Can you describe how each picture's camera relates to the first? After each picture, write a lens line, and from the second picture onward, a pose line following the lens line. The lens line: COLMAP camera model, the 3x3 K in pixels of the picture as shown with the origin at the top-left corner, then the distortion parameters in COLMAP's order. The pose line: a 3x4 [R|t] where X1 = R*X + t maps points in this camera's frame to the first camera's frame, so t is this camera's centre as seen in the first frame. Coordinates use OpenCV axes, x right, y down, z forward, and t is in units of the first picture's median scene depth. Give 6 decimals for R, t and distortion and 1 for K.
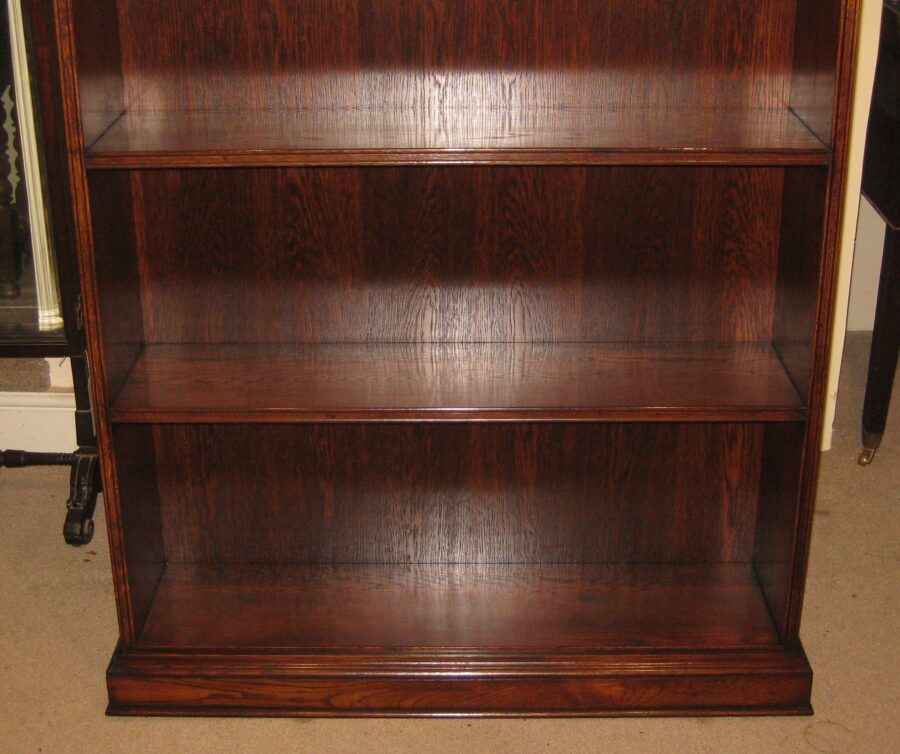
lens RADIAL K [[1487.5, 0, 450.0], [0, 1487.5, 377.0], [0, 0, 1]] dist [0.002564, -0.125673]
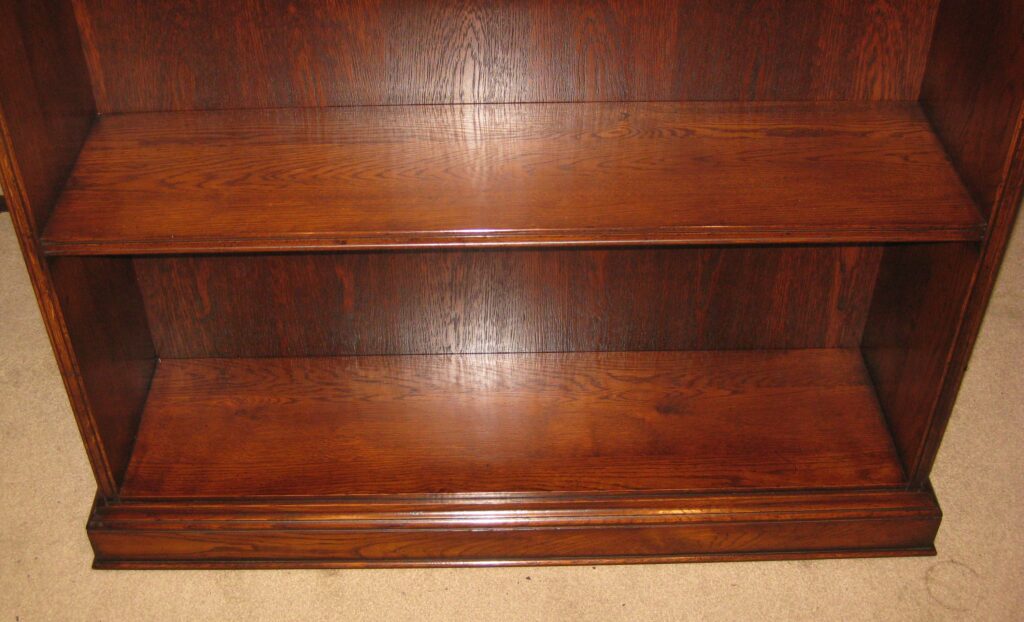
lens RADIAL K [[1248.3, 0, 487.3], [0, 1248.3, 311.2], [0, 0, 1]] dist [-0.105987, 0.038031]
pose [[0.999852, -0.015734, 0.006946, -0.012086], [0.013056, 0.957235, 0.289016, -0.108629], [-0.011196, -0.288883, 0.957299, 0.376357]]
